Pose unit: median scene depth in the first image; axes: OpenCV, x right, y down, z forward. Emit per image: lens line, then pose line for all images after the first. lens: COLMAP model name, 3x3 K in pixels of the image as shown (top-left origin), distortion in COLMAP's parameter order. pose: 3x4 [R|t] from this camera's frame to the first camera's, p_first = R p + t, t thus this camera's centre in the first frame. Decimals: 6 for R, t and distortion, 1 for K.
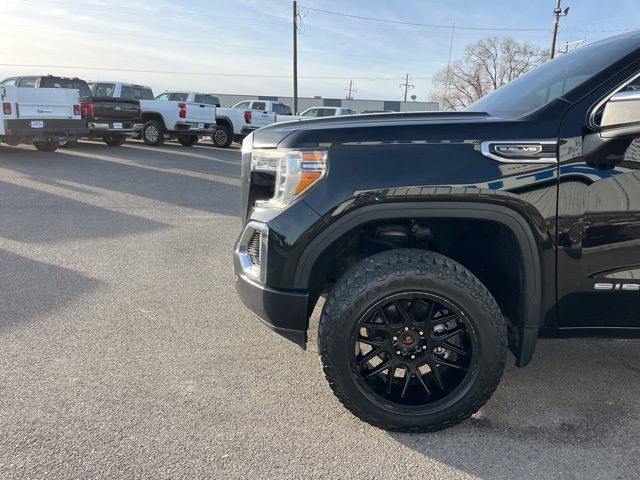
lens RADIAL K [[482.4, 0, 313.2], [0, 482.4, 236.0], [0, 0, 1]] dist [0.073971, -0.098907]
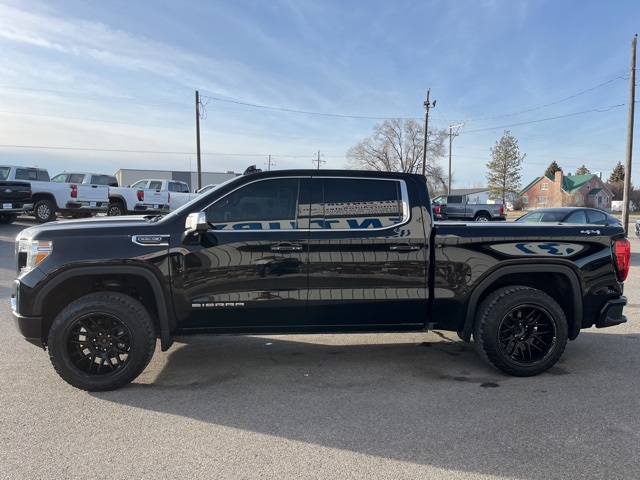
lens RADIAL K [[488.0, 0, 317.5], [0, 488.0, 239.5], [0, 0, 1]] dist [0.058566, -0.068539]
pose [[0.989472, -0.020544, 0.143259, 0.103991], [0.039327, 0.990794, -0.129541, 0.014899], [-0.139279, 0.133811, 0.981171, -0.141150]]
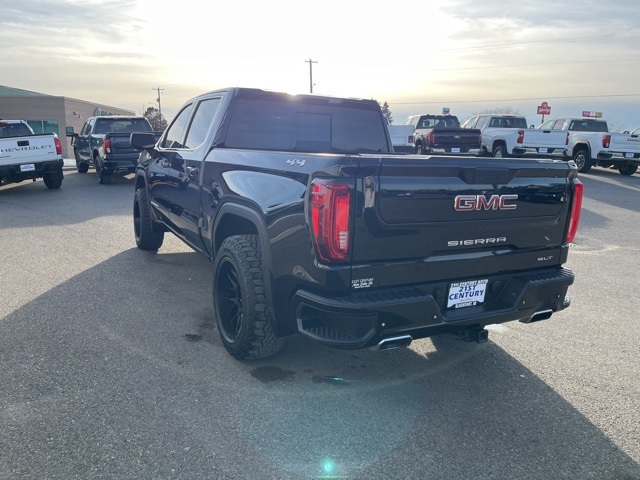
lens RADIAL K [[488.0, 0, 317.5], [0, 488.0, 239.5], [0, 0, 1]] dist [0.058566, -0.068539]
pose [[0.507470, 0.154400, -0.847723, 0.442058], [-0.197118, 0.978528, 0.060224, -0.004388], [0.838819, 0.136540, 0.527009, 0.046760]]
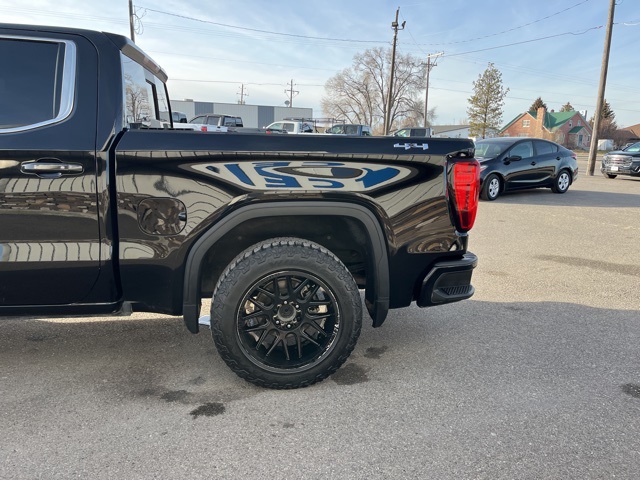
lens RADIAL K [[484.9, 0, 324.7], [0, 484.9, 235.5], [0, 0, 1]] dist [0.069946, -0.084173]
pose [[0.983829, -0.028606, 0.176811, 0.244760], [0.030591, 0.999496, -0.008512, 0.010063], [-0.176479, 0.013784, 0.984208, -0.037816]]
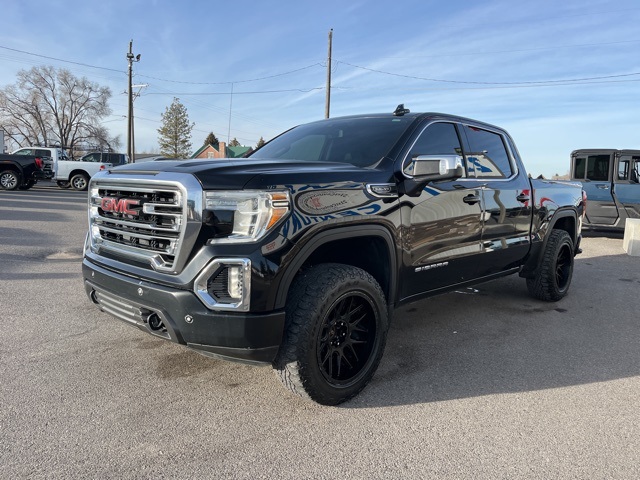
lens RADIAL K [[485.9, 0, 316.4], [0, 485.9, 237.0], [0, 0, 1]] dist [0.072532, -0.099869]
pose [[0.664838, -0.085416, 0.742087, -0.111423], [0.133220, 0.991072, -0.005277, -0.005781], [-0.735012, 0.102369, 0.670282, 0.016849]]
